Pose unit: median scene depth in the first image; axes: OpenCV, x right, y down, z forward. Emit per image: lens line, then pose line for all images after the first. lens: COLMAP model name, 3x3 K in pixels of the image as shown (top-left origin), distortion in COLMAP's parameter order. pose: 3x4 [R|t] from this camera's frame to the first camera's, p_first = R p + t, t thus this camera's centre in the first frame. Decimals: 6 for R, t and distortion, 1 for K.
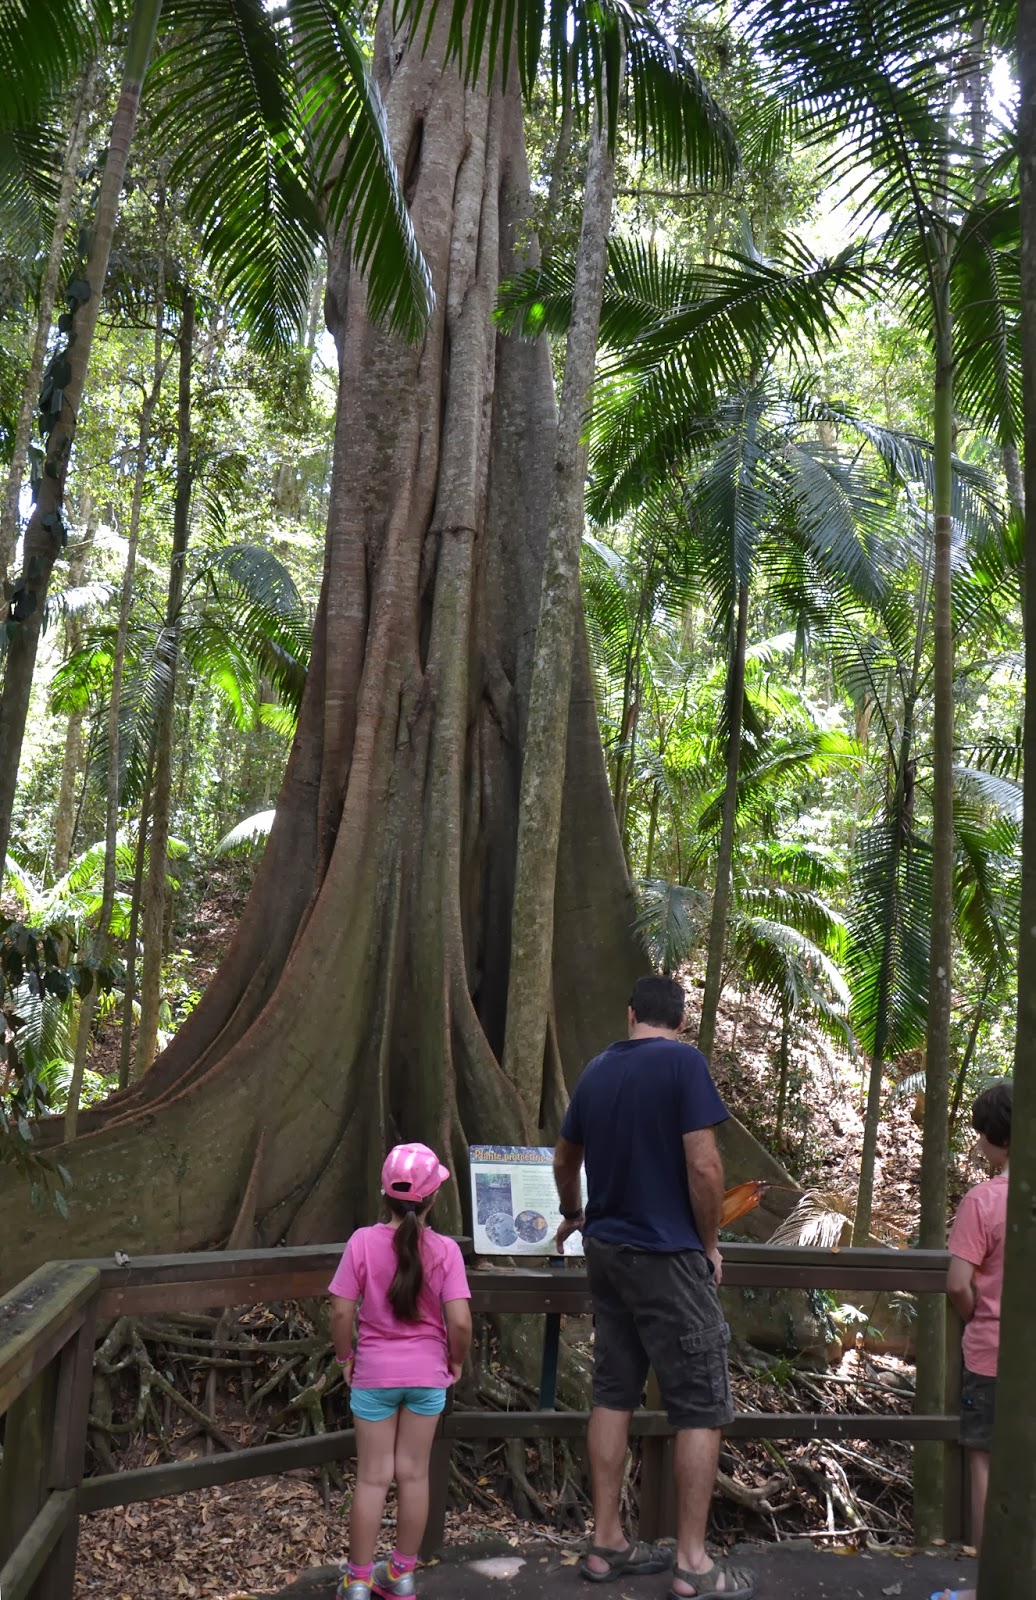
lens RADIAL K [[1285.2, 0, 526.5], [0, 1285.2, 789.4], [0, 0, 1]] dist [-0.141750, 0.062769]
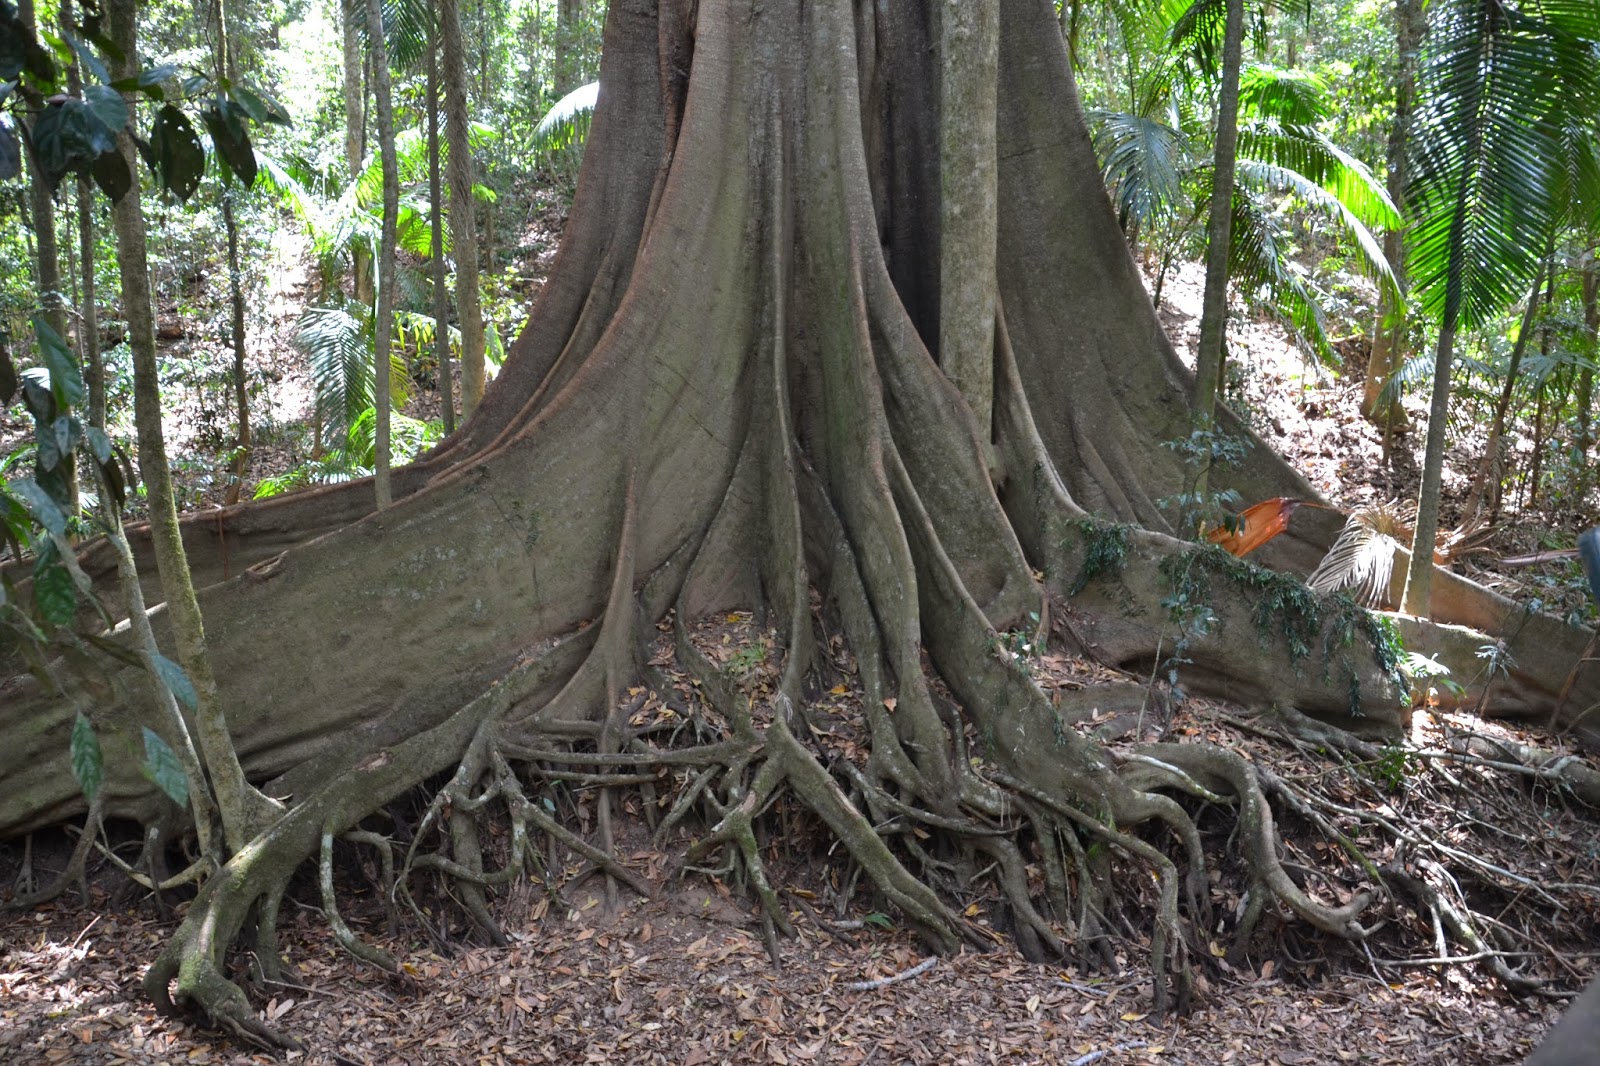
lens RADIAL K [[1503.2, 0, 803.4], [0, 1503.2, 547.6], [0, 0, 1]] dist [-0.230303, 0.000000]
pose [[0.994905, -0.059652, -0.081278, -0.043589], [0.082529, 0.944923, 0.316716, 0.043874], [0.057908, -0.321810, 0.945032, 0.174288]]
